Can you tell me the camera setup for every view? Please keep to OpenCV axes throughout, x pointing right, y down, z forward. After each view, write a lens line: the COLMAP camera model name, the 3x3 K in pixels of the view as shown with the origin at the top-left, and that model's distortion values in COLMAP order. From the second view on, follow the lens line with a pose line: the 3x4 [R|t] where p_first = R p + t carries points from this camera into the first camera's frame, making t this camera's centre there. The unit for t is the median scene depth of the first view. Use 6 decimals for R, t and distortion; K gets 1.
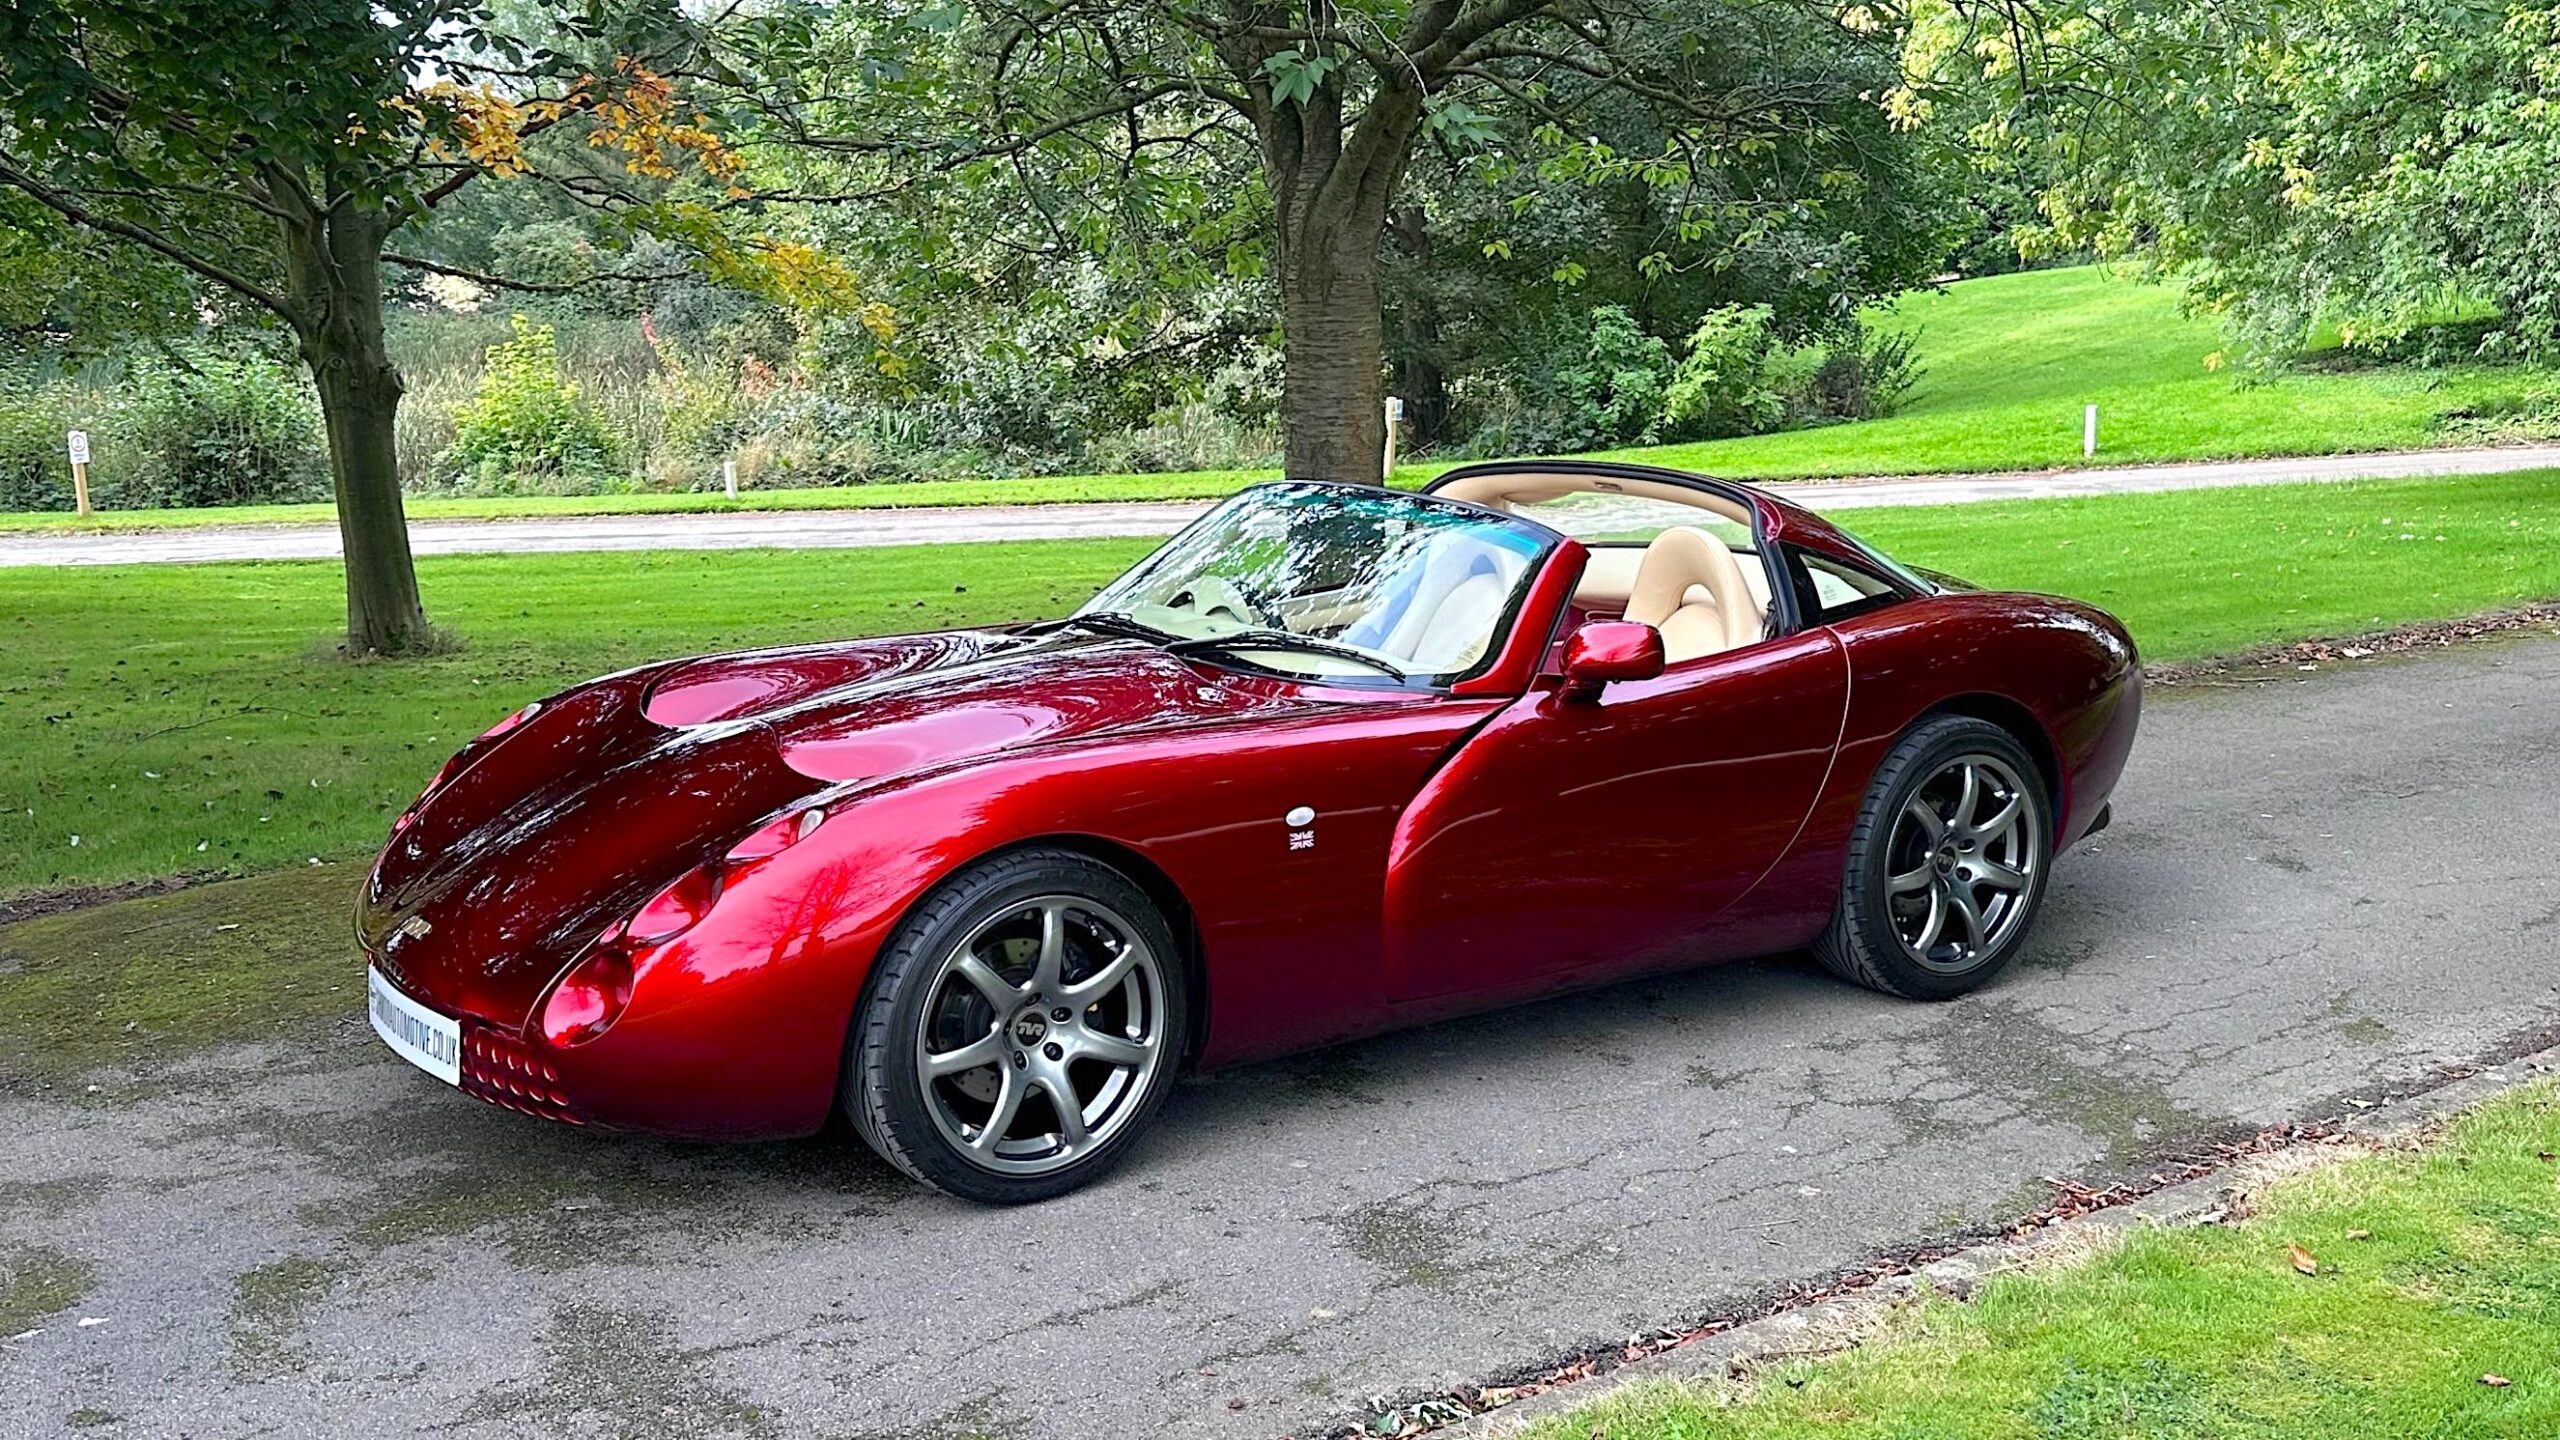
lens RADIAL K [[2593.6, 0, 1254.4], [0, 2593.6, 741.7], [0, 0, 1]] dist [0.112632, 0.000000]
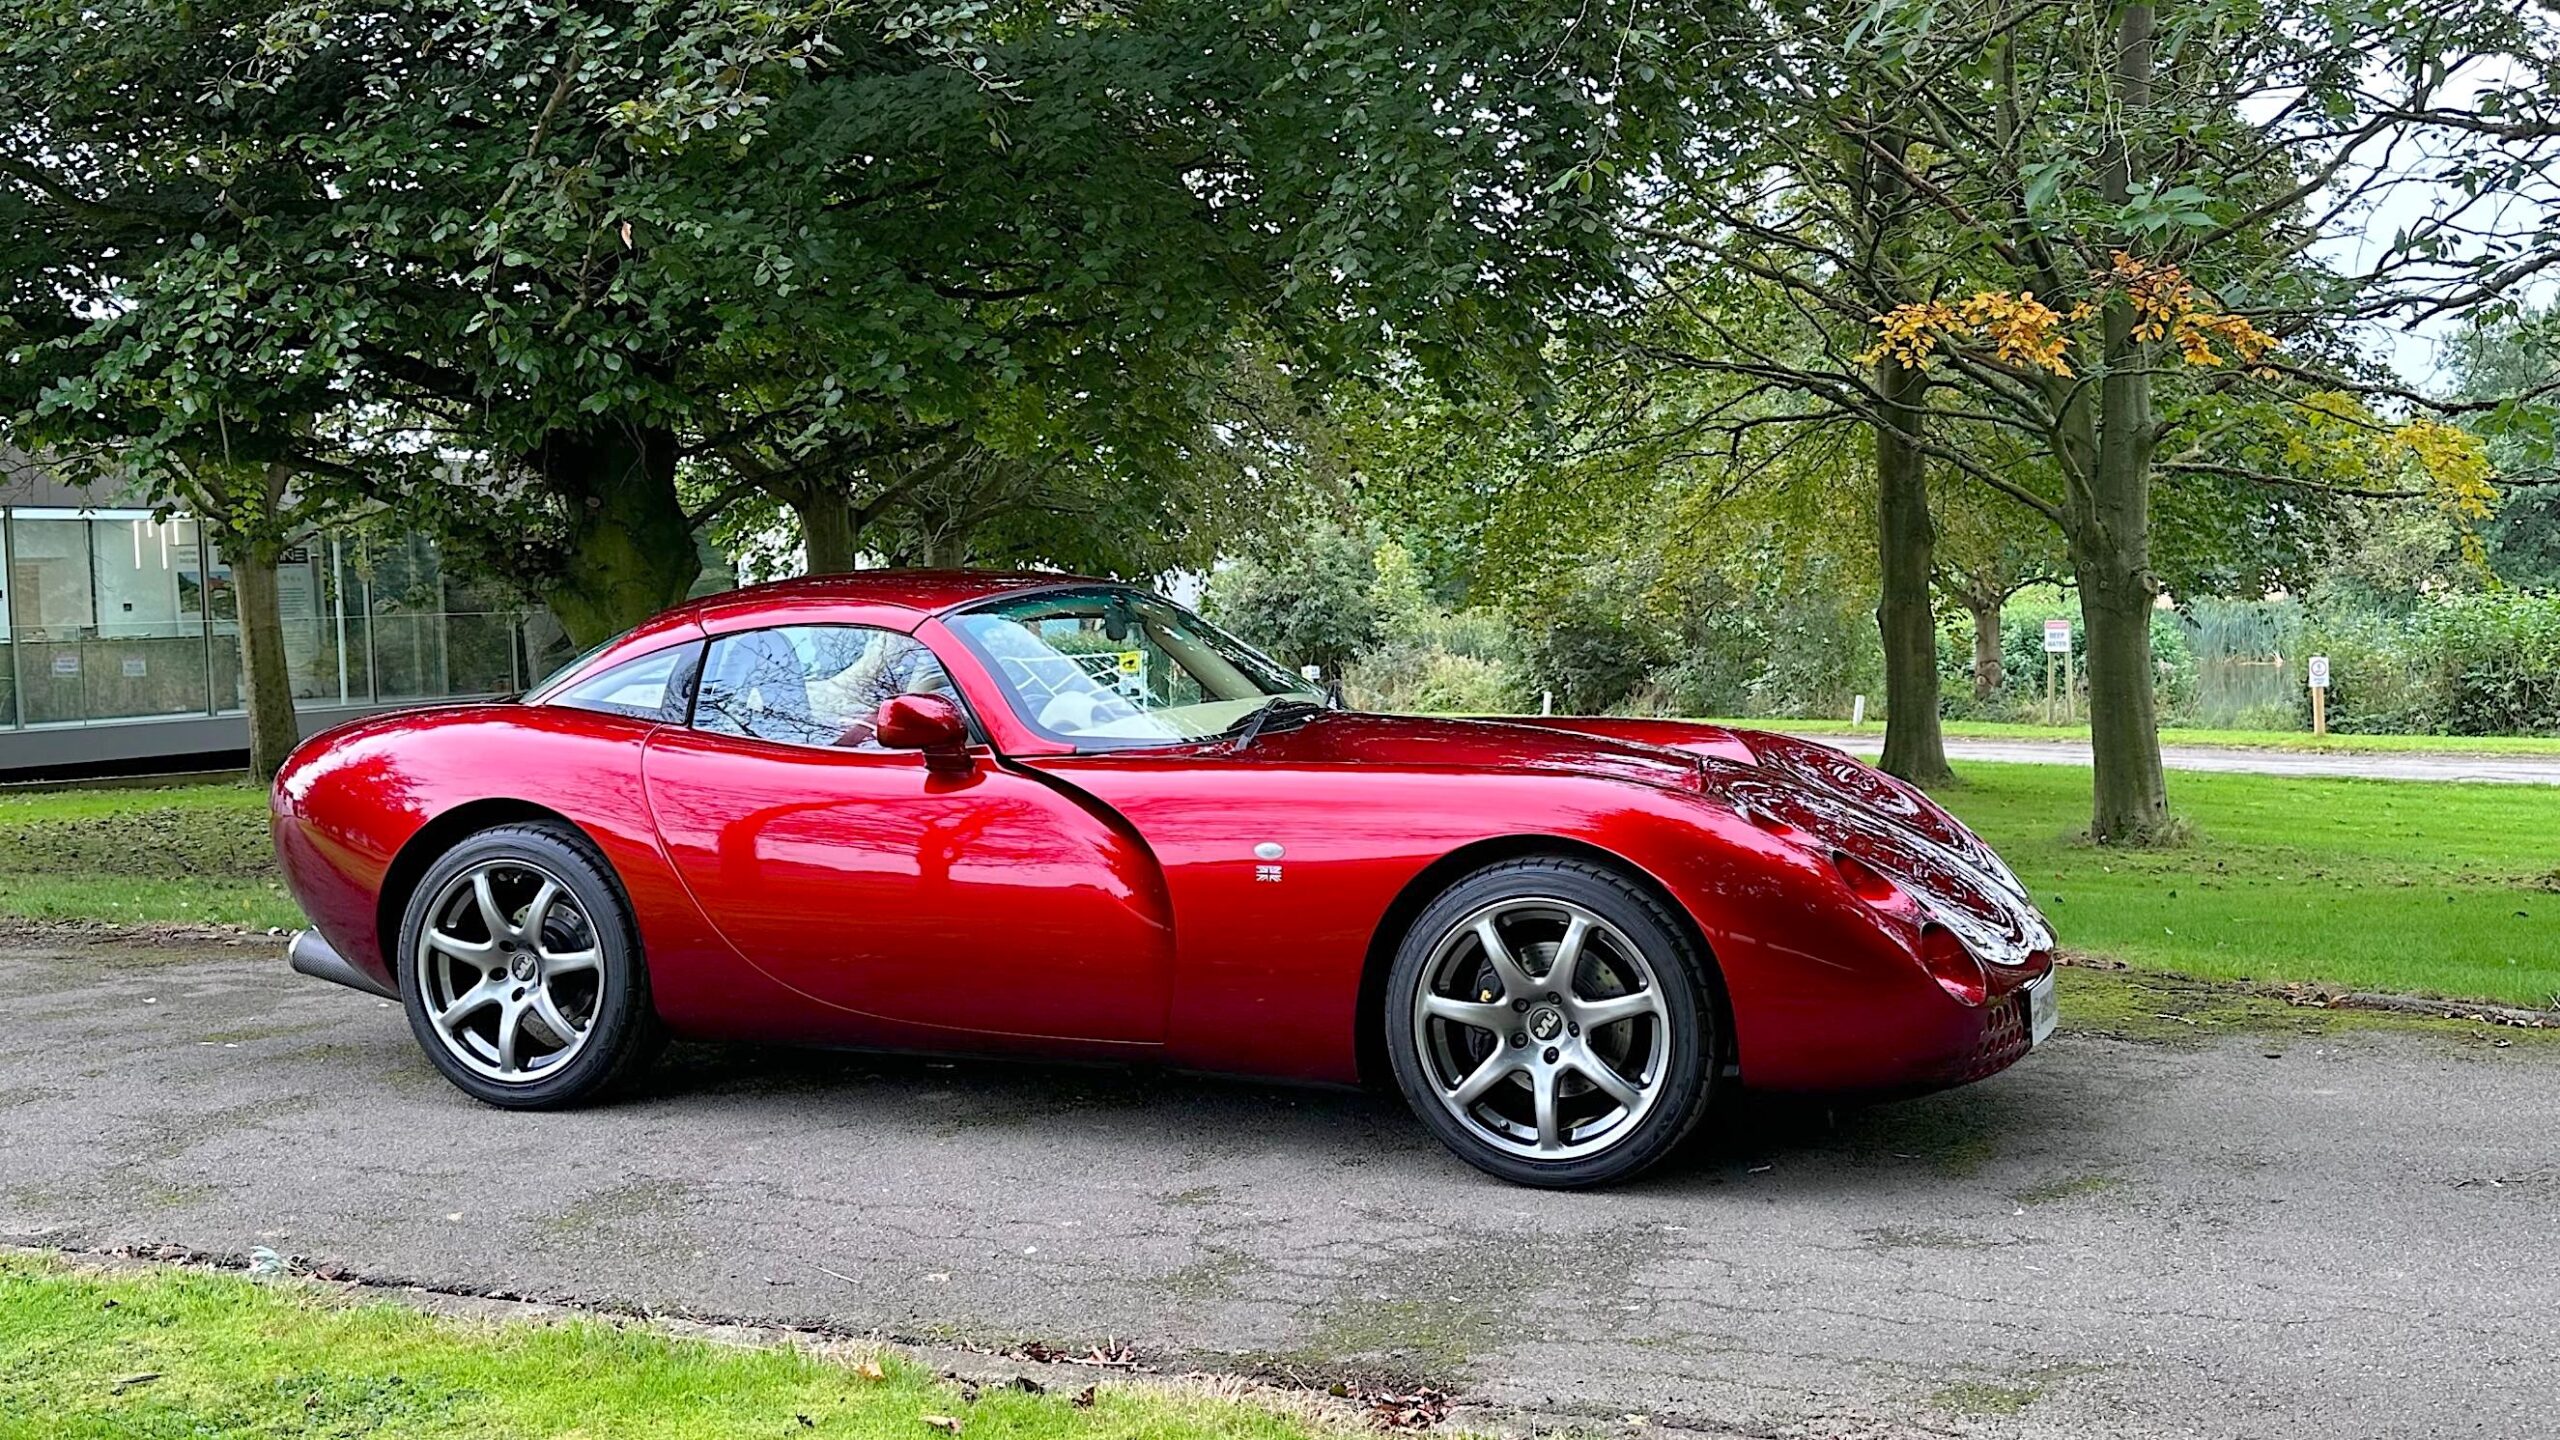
lens RADIAL K [[2459.9, 0, 1263.0], [0, 2459.9, 731.9], [0, 0, 1]] dist [0.107557, 0.000000]
pose [[0.528891, 0.052565, -0.847060, 0.335235], [-0.138197, 0.990093, -0.024847, -0.005980], [0.837362, 0.130203, 0.530916, 0.194426]]
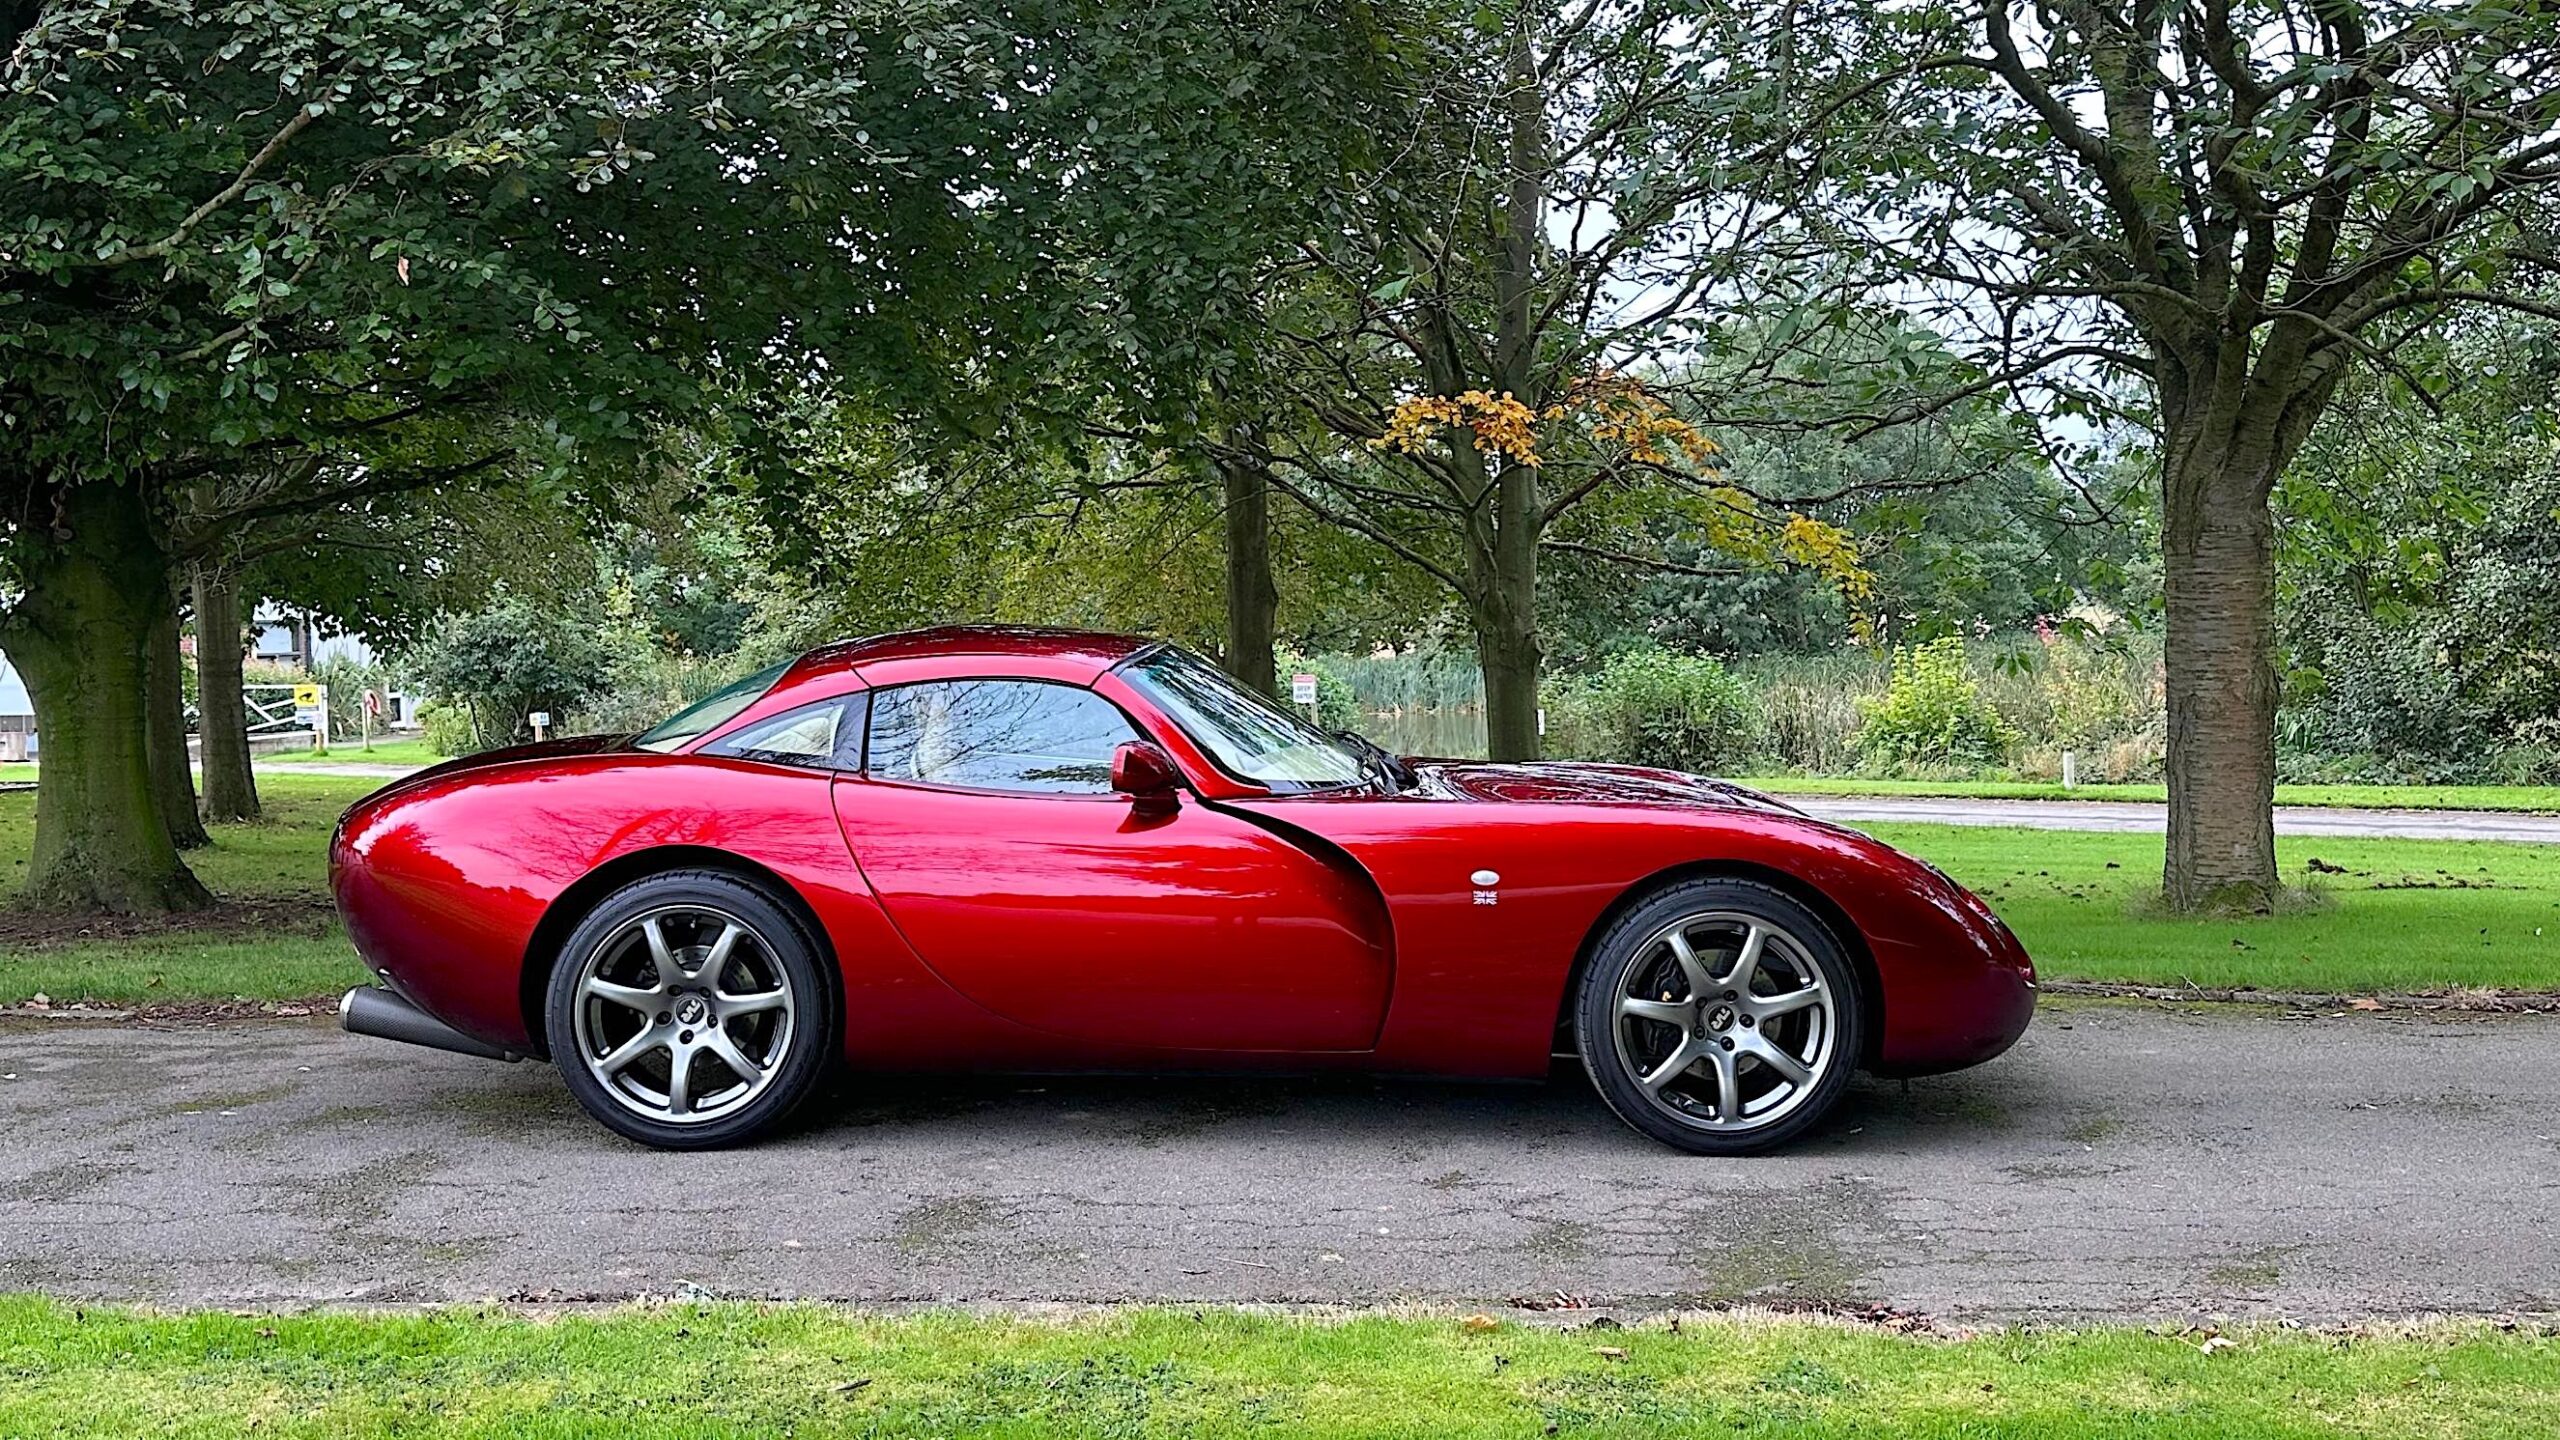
lens RADIAL K [[2459.9, 0, 1267.5], [0, 2459.9, 726.7], [0, 0, 1]] dist [0.107557, 0.000000]
pose [[0.793569, 0.034911, -0.607478, 0.261805], [-0.113782, 0.989257, -0.091786, 0.016966], [0.597747, 0.141959, 0.789016, 0.049140]]
